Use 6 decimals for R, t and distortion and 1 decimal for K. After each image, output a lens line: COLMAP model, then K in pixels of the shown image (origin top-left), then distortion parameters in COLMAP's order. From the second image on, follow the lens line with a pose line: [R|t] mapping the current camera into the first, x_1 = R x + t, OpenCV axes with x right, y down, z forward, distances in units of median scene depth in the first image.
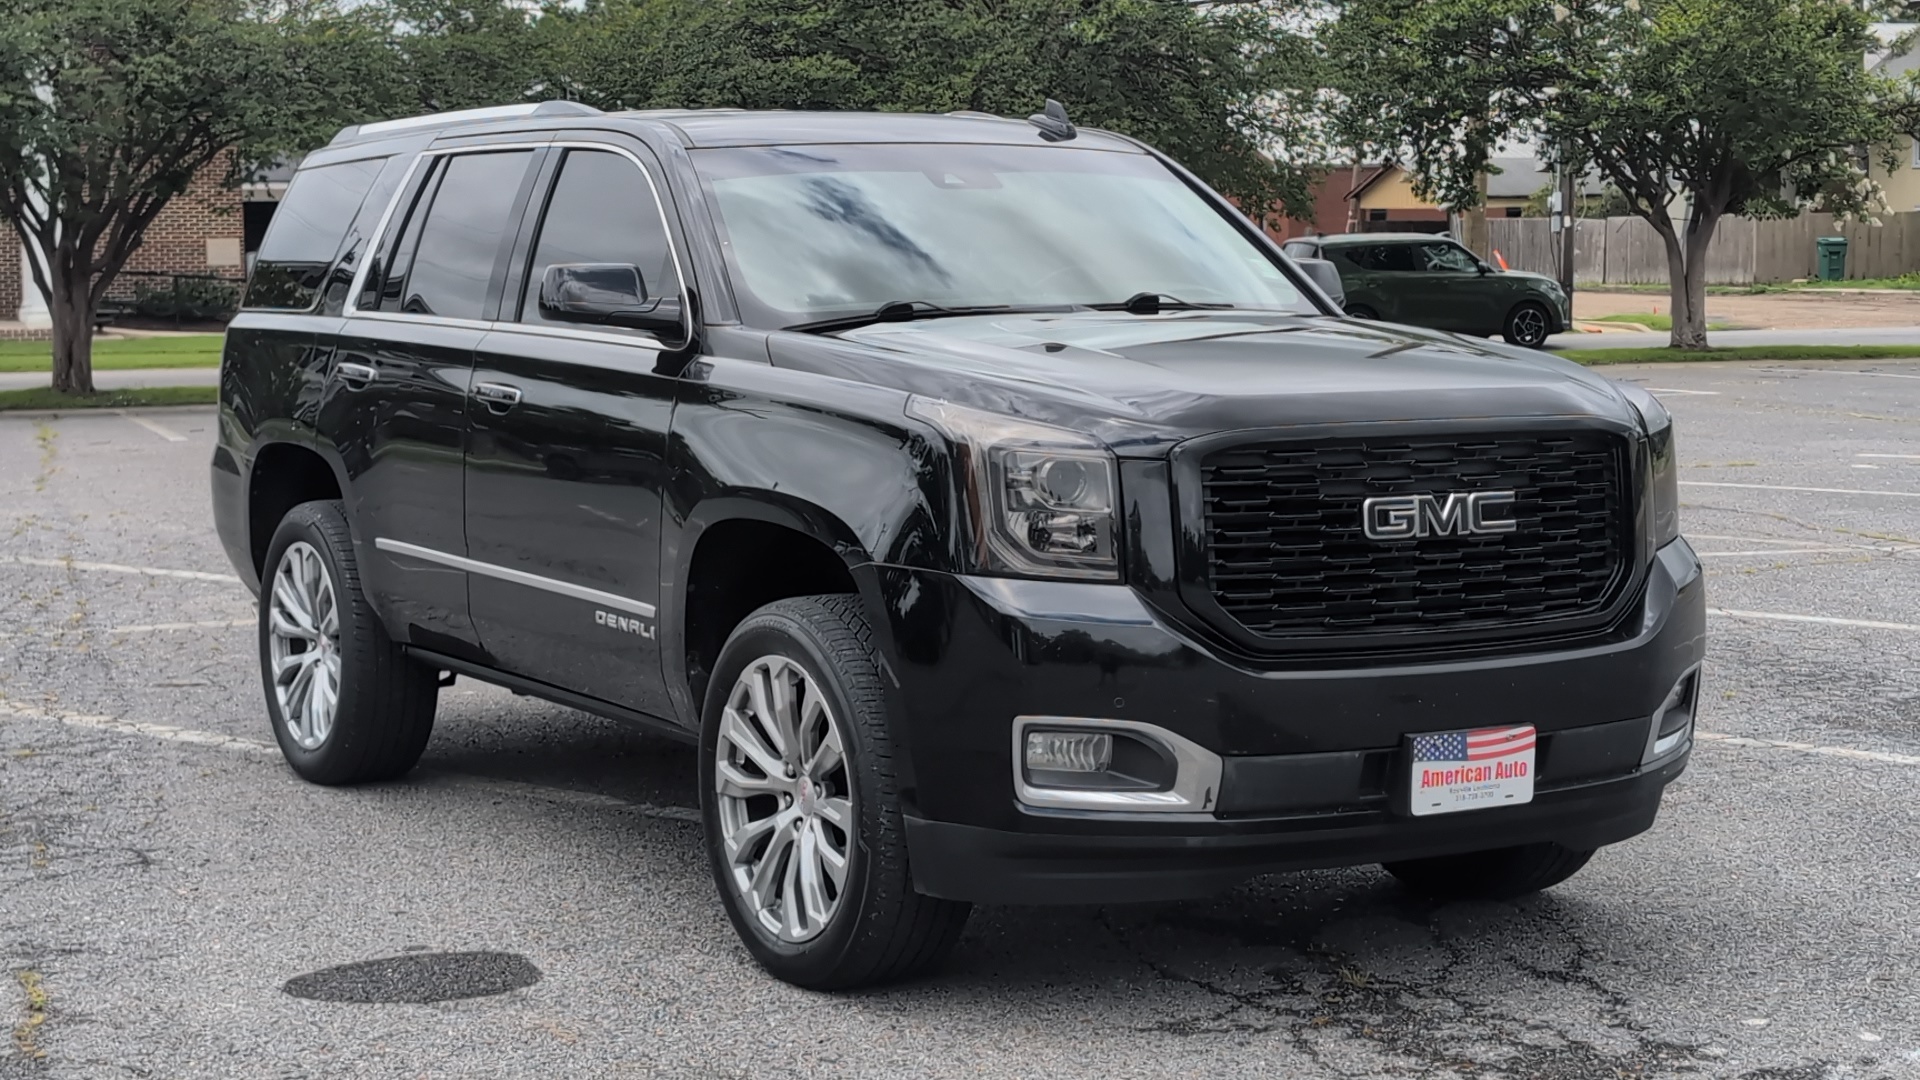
lens RADIAL K [[2751.1, 0, 960.0], [0, 2751.1, 540.0], [0, 0, 1]] dist [0.225616, -0.034373]
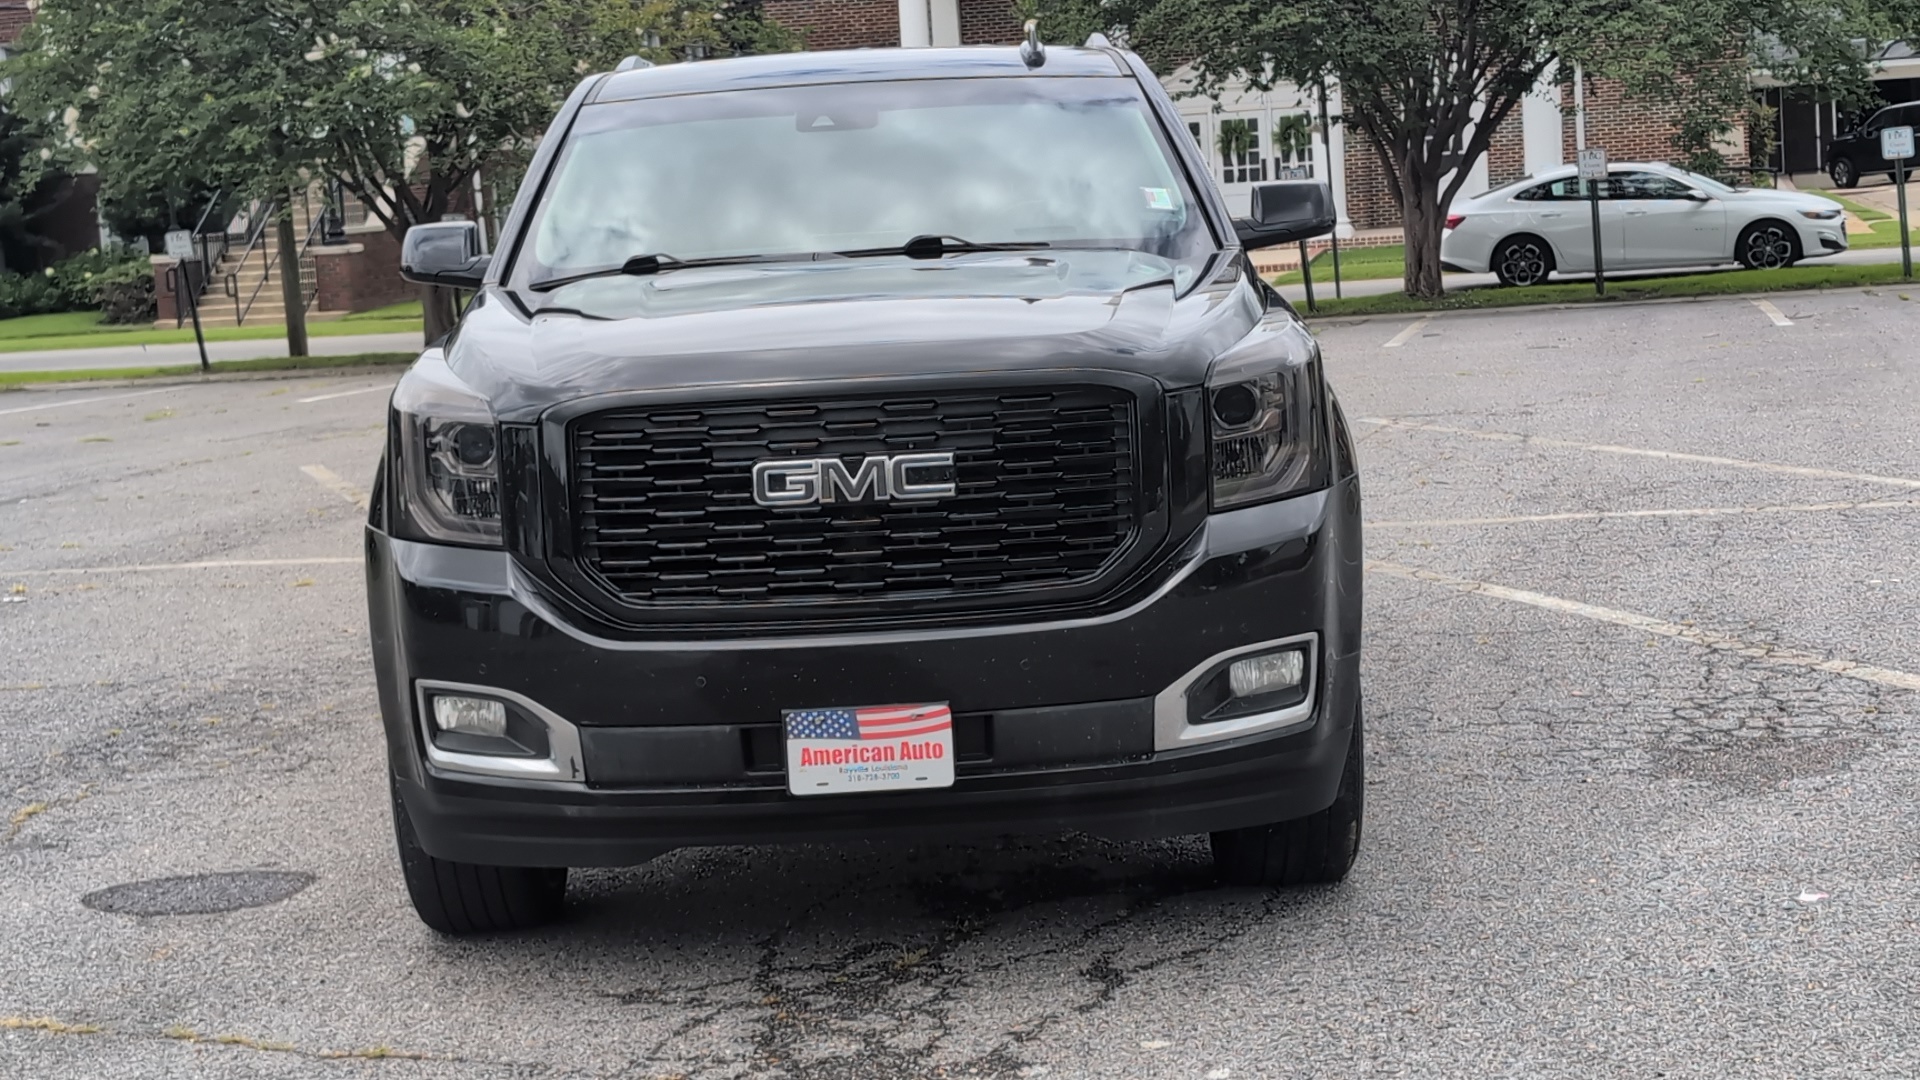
lens RADIAL K [[2812.5, 0, 960.0], [0, 2812.5, 540.0], [0, 0, 1]] dist [0.327185, -0.019007]
pose [[0.858199, 0.012259, -0.513171, 0.703488], [0.007330, 0.999320, 0.036132, -0.022995], [0.513265, -0.034770, 0.857526, 0.194598]]
